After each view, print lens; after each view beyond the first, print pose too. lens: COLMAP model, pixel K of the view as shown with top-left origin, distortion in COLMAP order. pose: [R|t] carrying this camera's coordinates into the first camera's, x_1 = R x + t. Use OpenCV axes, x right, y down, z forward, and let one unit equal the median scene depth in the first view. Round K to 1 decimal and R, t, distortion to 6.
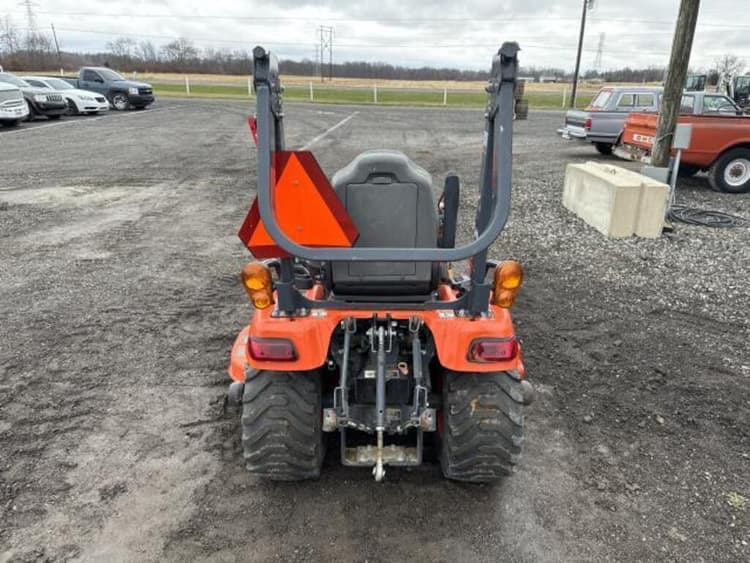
lens RADIAL K [[555.0, 0, 379.3], [0, 555.0, 278.7], [0, 0, 1]] dist [-0.000741, -0.009163]
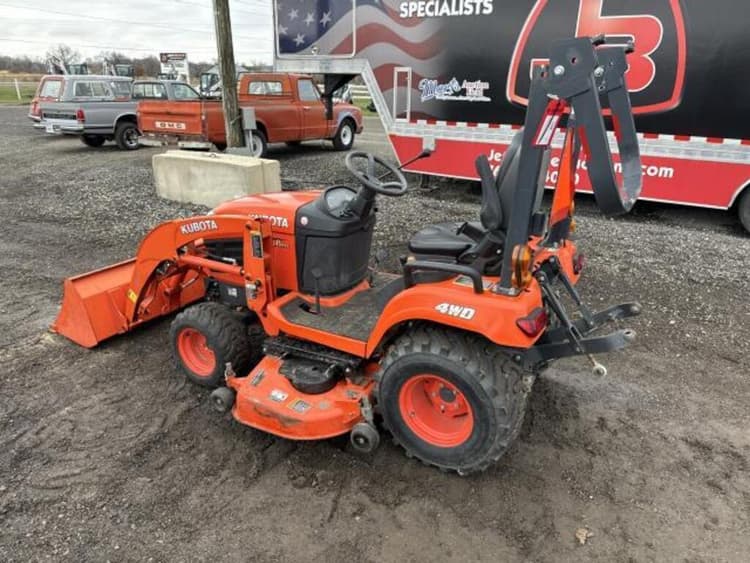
lens RADIAL K [[555.0, 0, 379.3], [0, 555.0, 278.7], [0, 0, 1]] dist [-0.000741, -0.009163]
pose [[0.454347, -0.302244, 0.837984, -0.387267], [0.287691, 0.940062, 0.183078, -0.074174], [-0.843091, 0.157899, 0.514068, 0.223588]]
